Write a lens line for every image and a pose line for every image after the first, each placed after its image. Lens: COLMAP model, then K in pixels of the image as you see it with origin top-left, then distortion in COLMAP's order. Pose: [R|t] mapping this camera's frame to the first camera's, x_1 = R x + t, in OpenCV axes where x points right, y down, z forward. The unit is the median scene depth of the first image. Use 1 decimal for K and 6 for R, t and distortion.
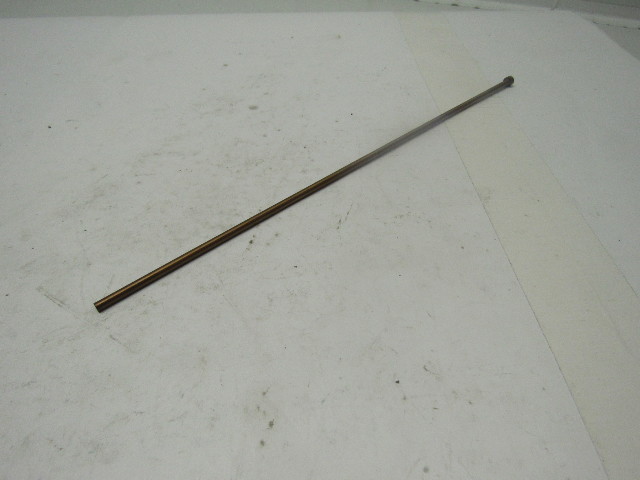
lens RADIAL K [[455.1, 0, 317.1], [0, 455.1, 243.0], [0, 0, 1]] dist [-0.010287, -0.025038]
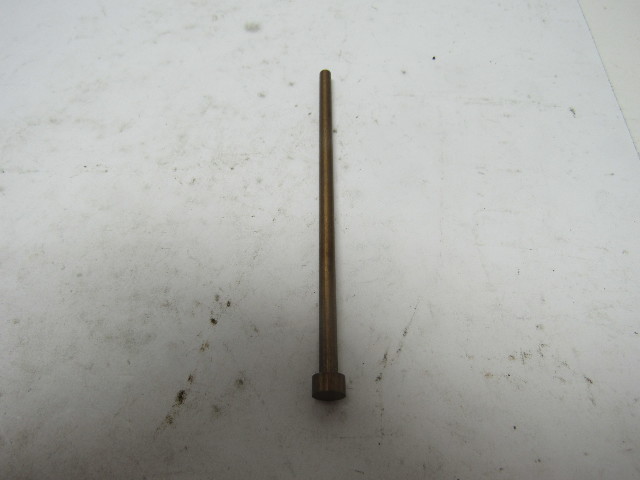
lens RADIAL K [[455.1, 0, 322.2], [0, 455.1, 239.8], [0, 0, 1]] dist [-0.010287, -0.025038]
pose [[0.992264, 0.107702, -0.061741, 0.003971], [-0.090711, 0.968548, 0.231701, -0.235809], [0.084754, -0.224308, 0.970826, 0.540003]]
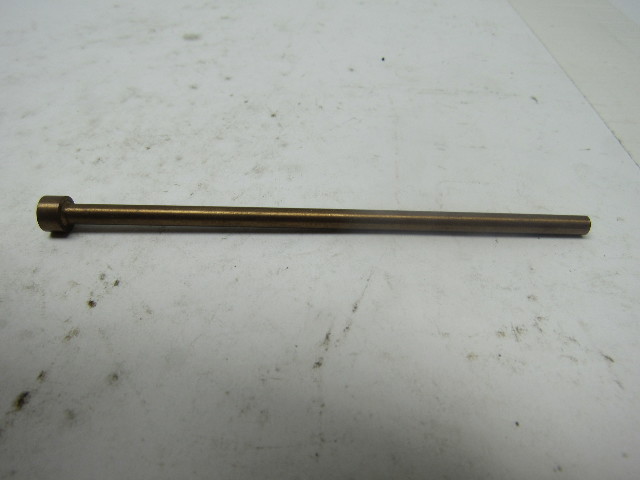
lens RADIAL K [[455.1, 0, 323.3], [0, 455.1, 238.7], [0, 0, 1]] dist [-0.010287, -0.025038]
pose [[0.997246, 0.069670, -0.025444, 0.046479], [-0.069406, 0.997527, 0.011116, -0.111135], [0.026155, -0.009320, 0.999614, 0.626226]]
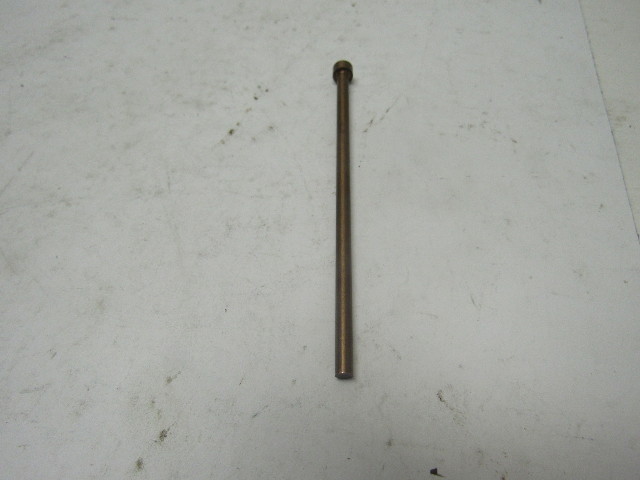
lens RADIAL K [[455.1, 0, 323.6], [0, 455.1, 238.9], [0, 0, 1]] dist [-0.010287, -0.025038]
pose [[0.975332, 0.176369, -0.132743, 0.090989], [-0.145671, 0.966075, 0.213257, -0.012612], [0.165852, -0.188659, 0.967936, 0.307968]]
